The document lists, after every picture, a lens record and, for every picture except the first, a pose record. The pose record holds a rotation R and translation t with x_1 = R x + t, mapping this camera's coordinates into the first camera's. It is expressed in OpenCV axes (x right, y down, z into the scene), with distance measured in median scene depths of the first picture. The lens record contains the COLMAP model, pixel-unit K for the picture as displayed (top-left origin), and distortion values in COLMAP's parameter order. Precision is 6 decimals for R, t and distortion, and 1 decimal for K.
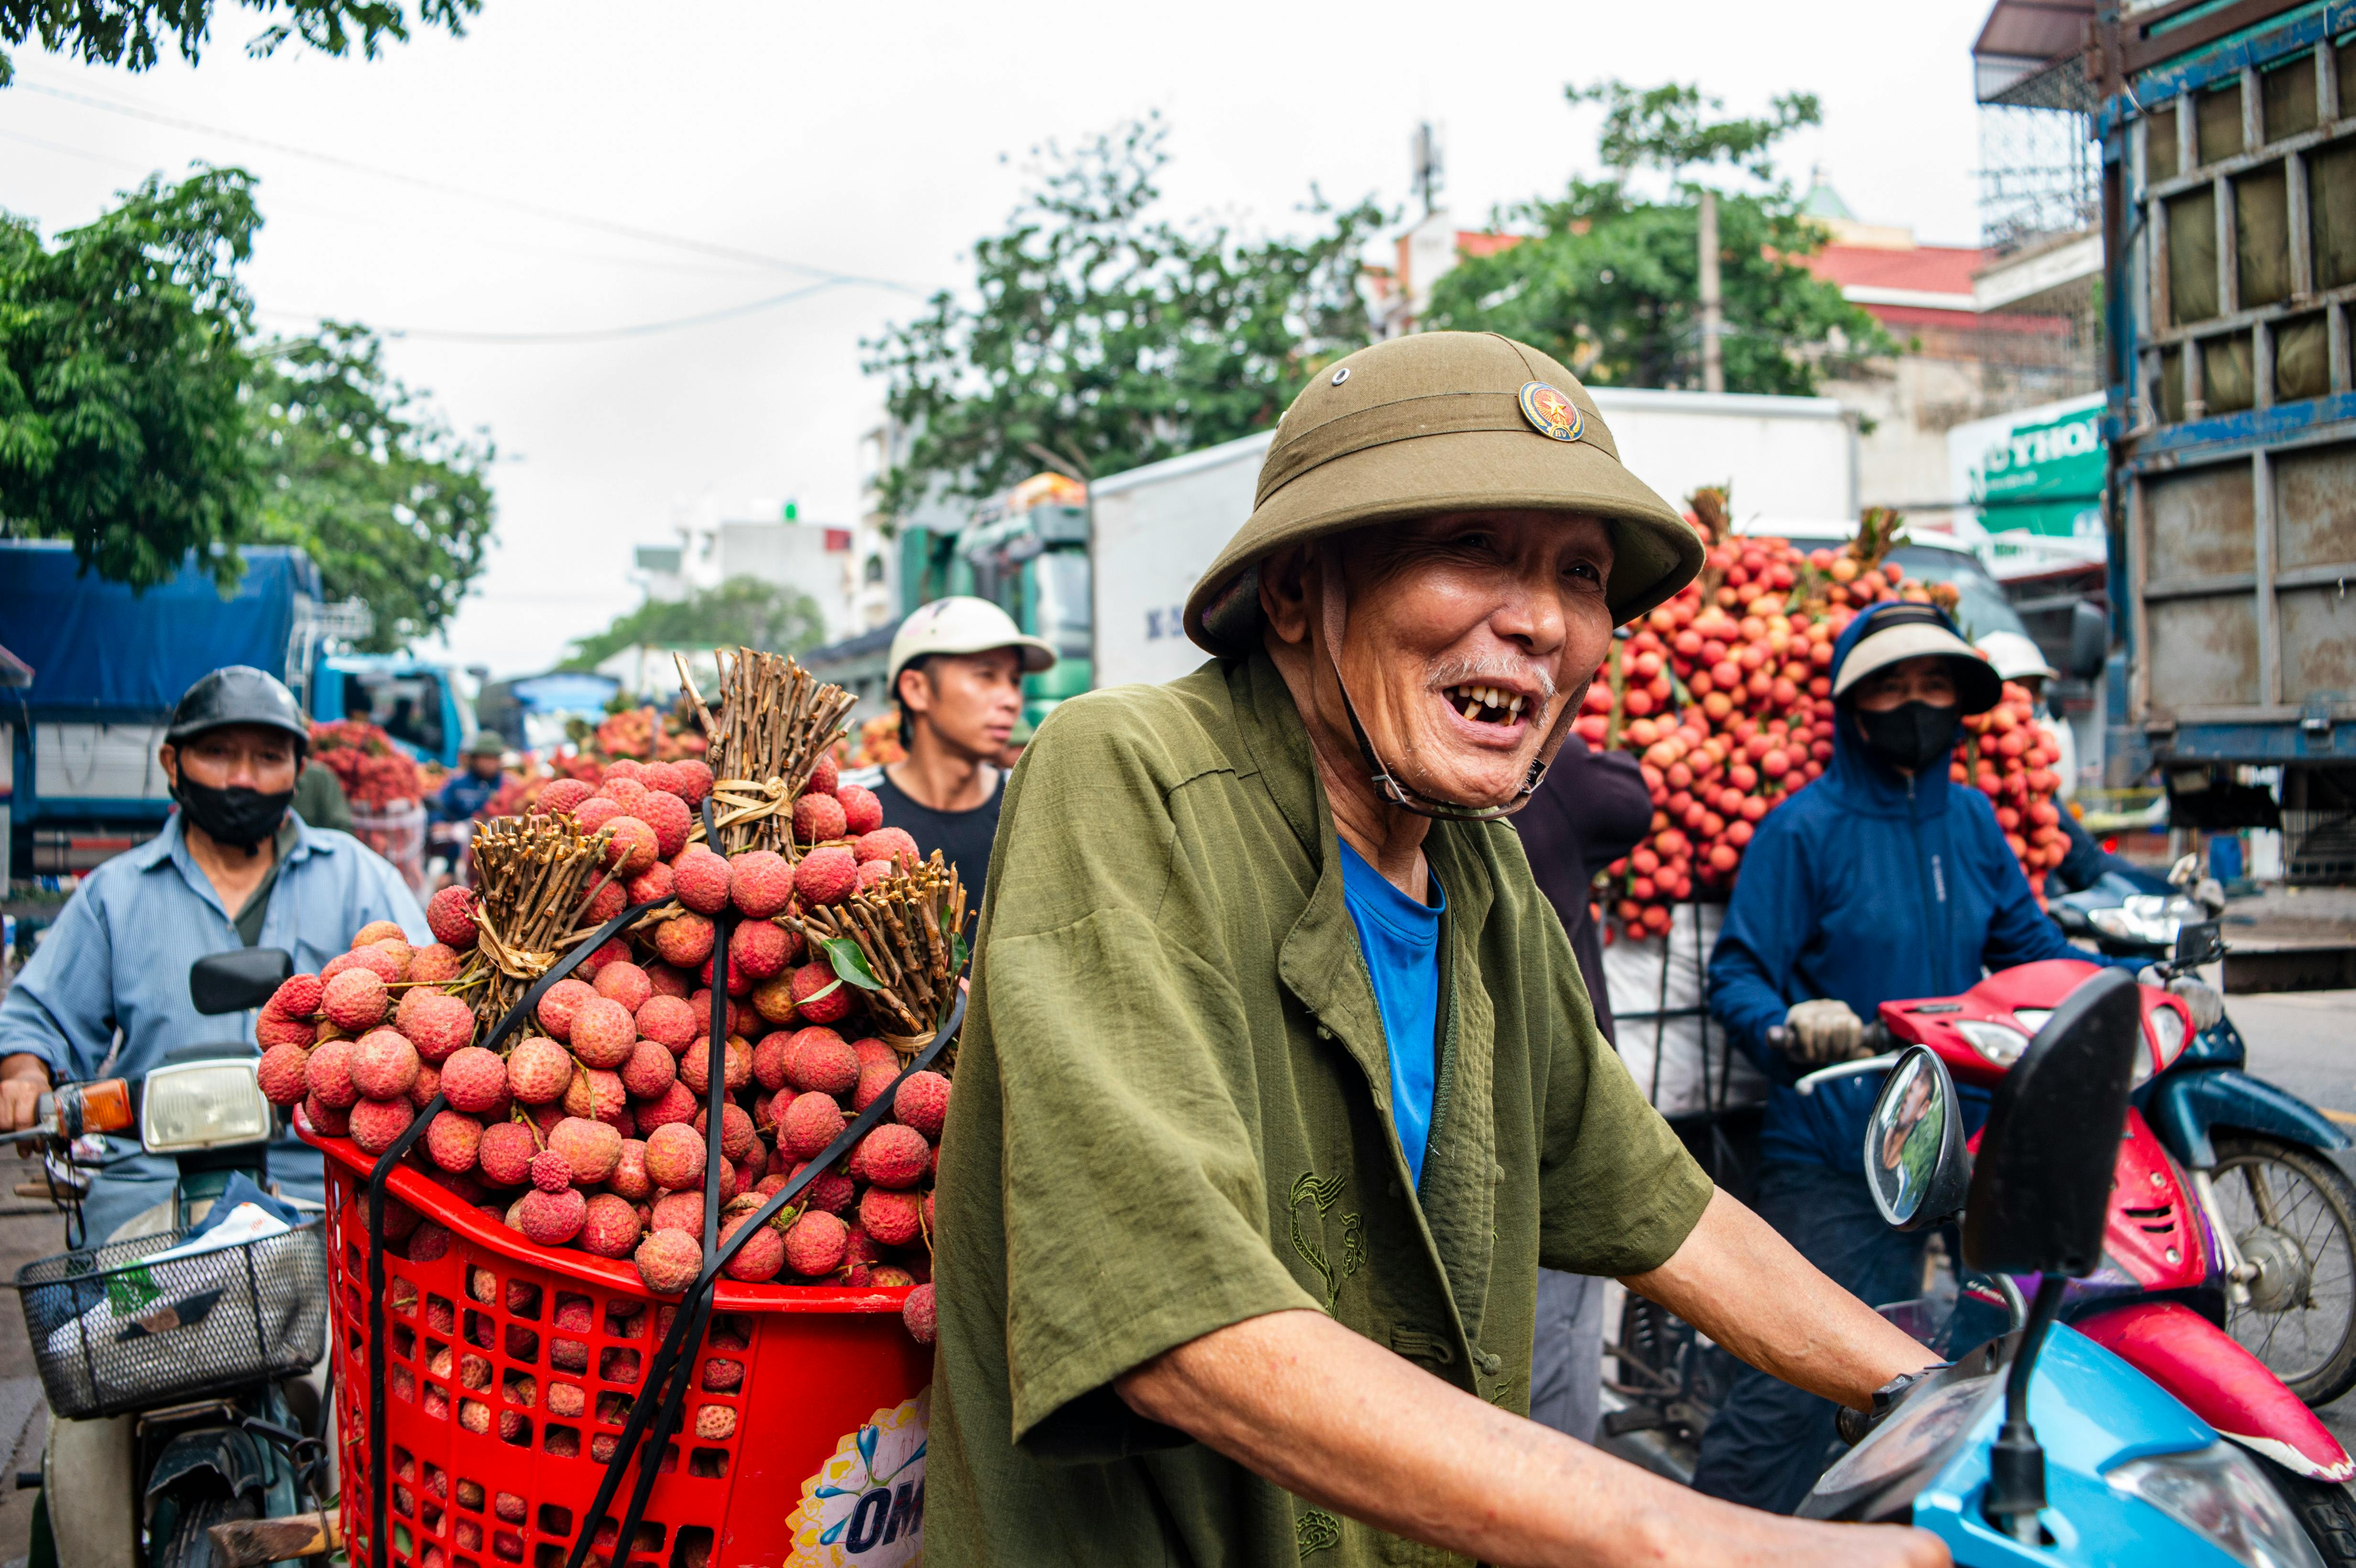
lens RADIAL K [[2635.0, 0, 1172.3], [0, 2635.0, 788.4], [0, 0, 1]] dist [-0.195252, 0.000000]
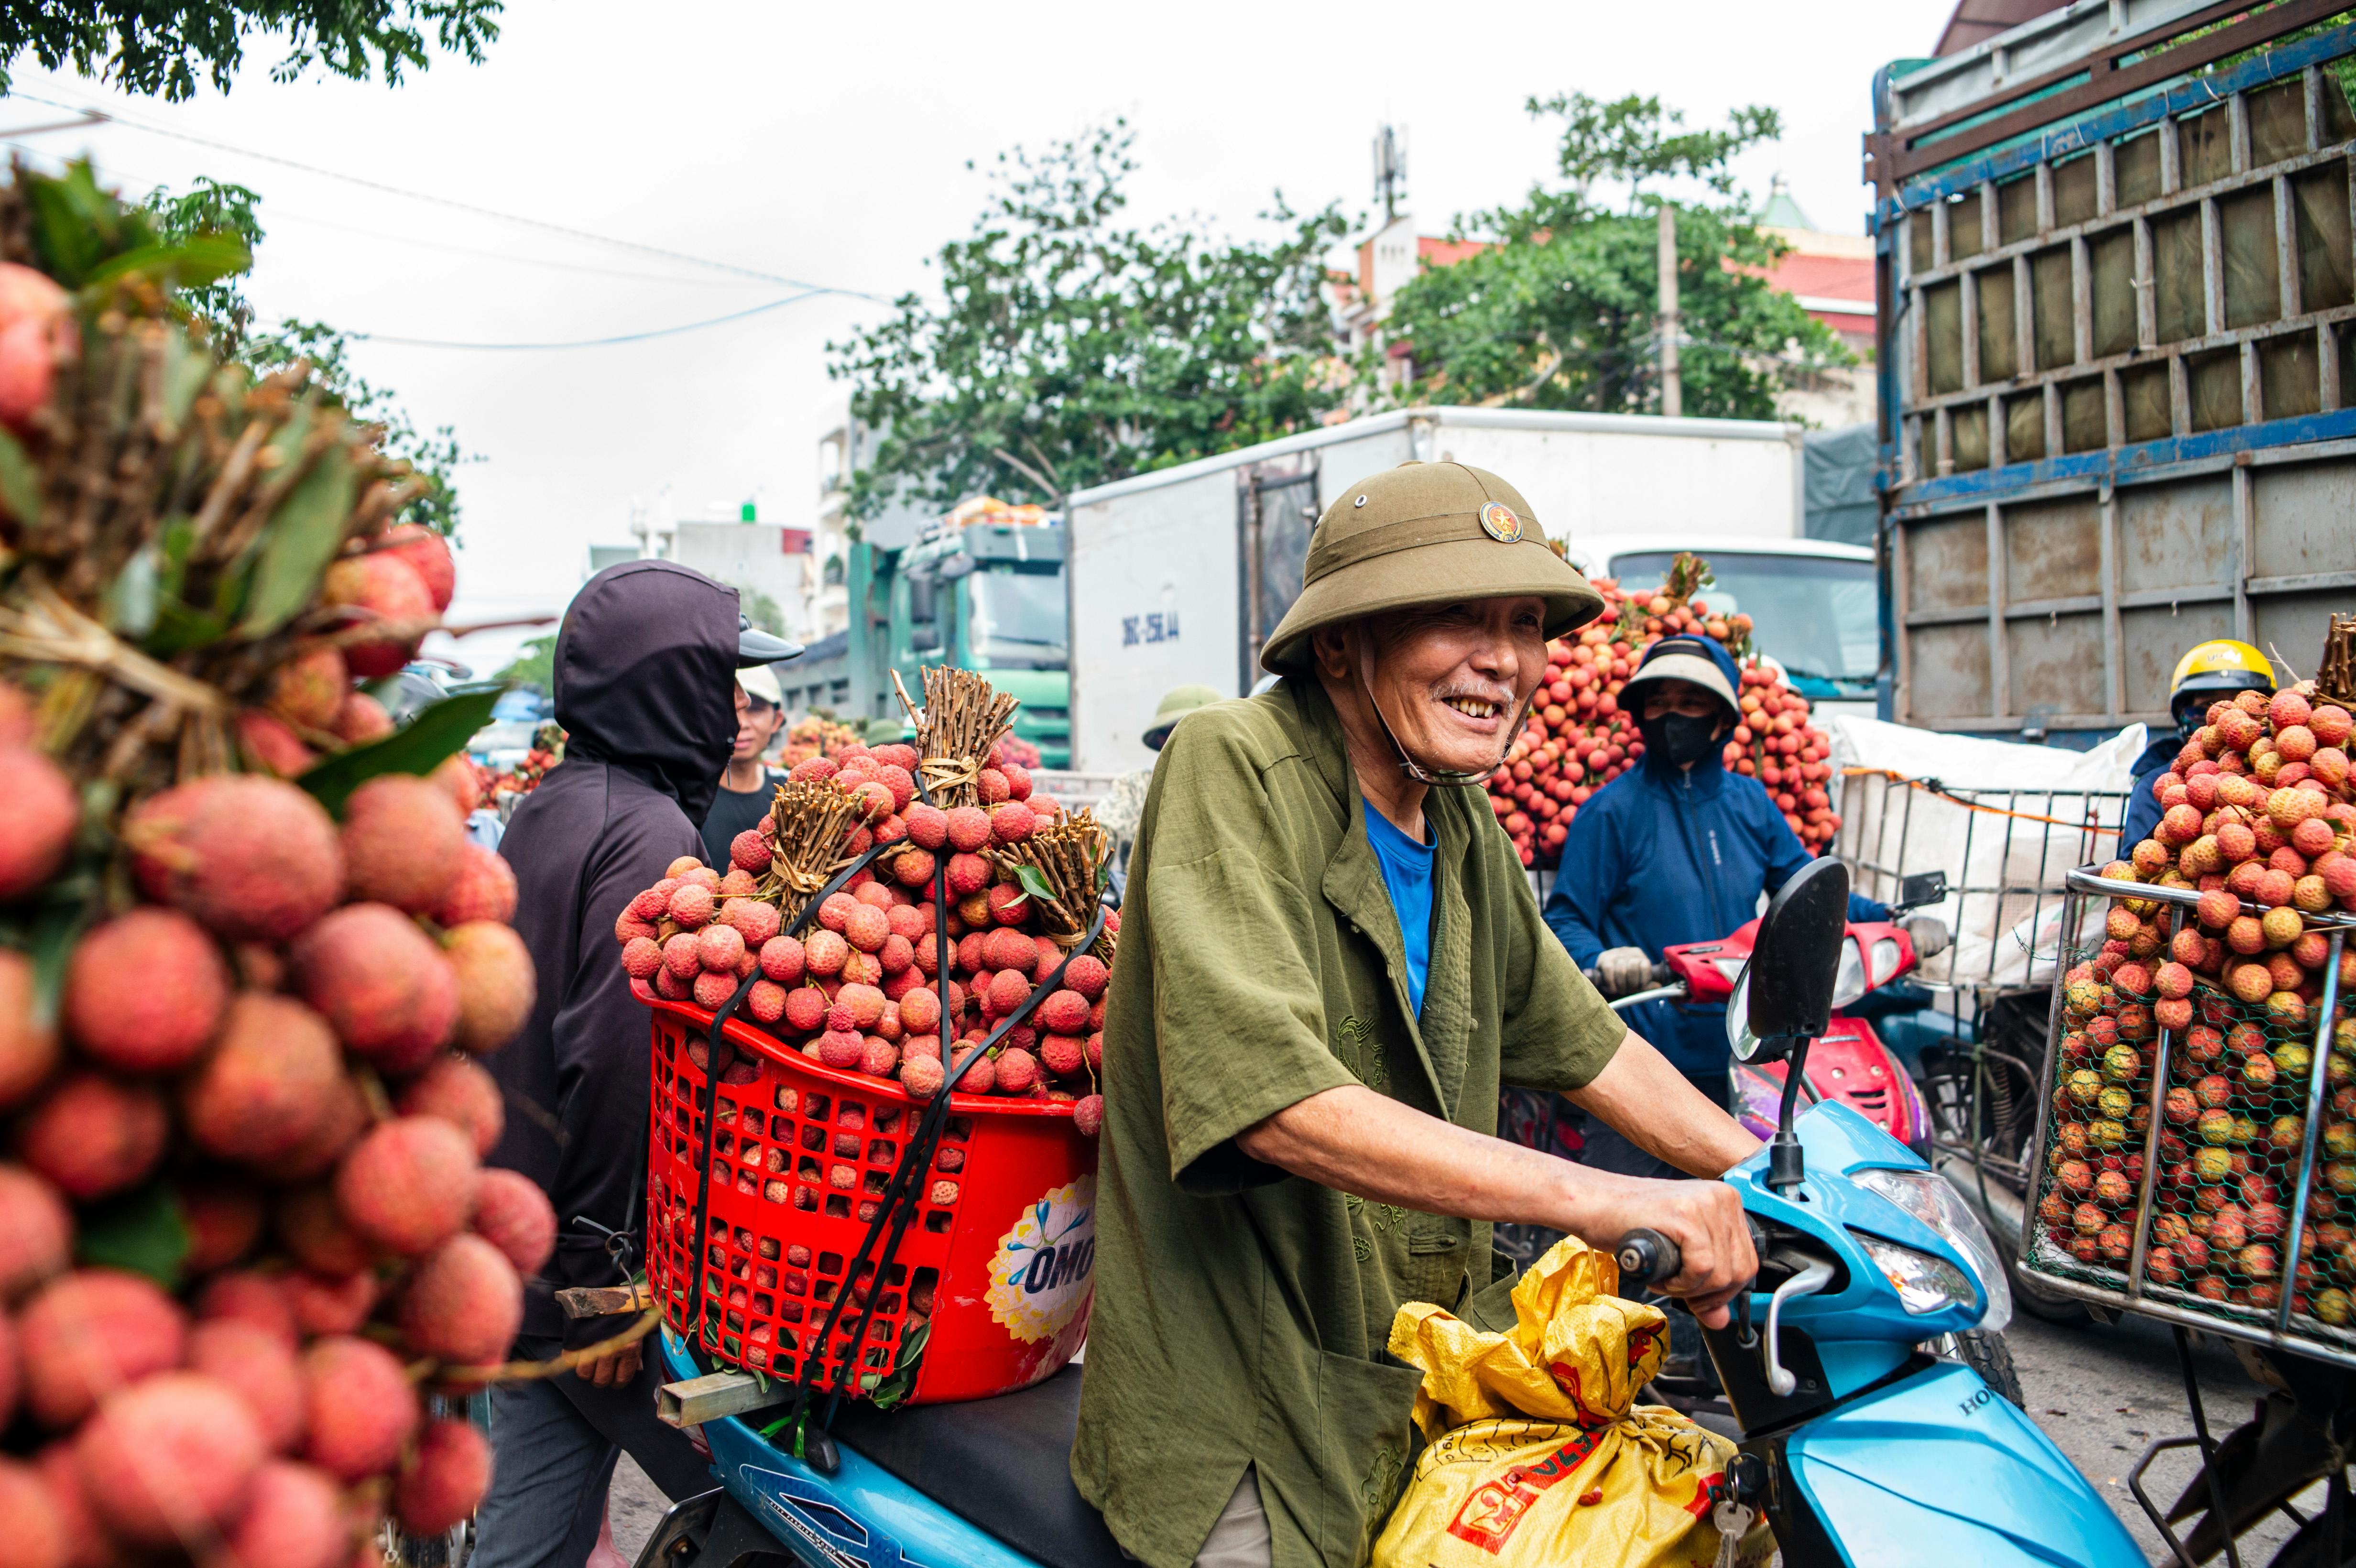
lens RADIAL K [[2635.0, 0, 1173.4], [0, 2635.0, 782.4], [0, 0, 1]] dist [-0.195252, 0.000000]
pose [[0.999874, 0.003285, 0.015518, -0.062402], [-0.003232, 0.999989, -0.003451, 0.014732], [-0.015529, 0.003401, 0.999874, -0.433932]]
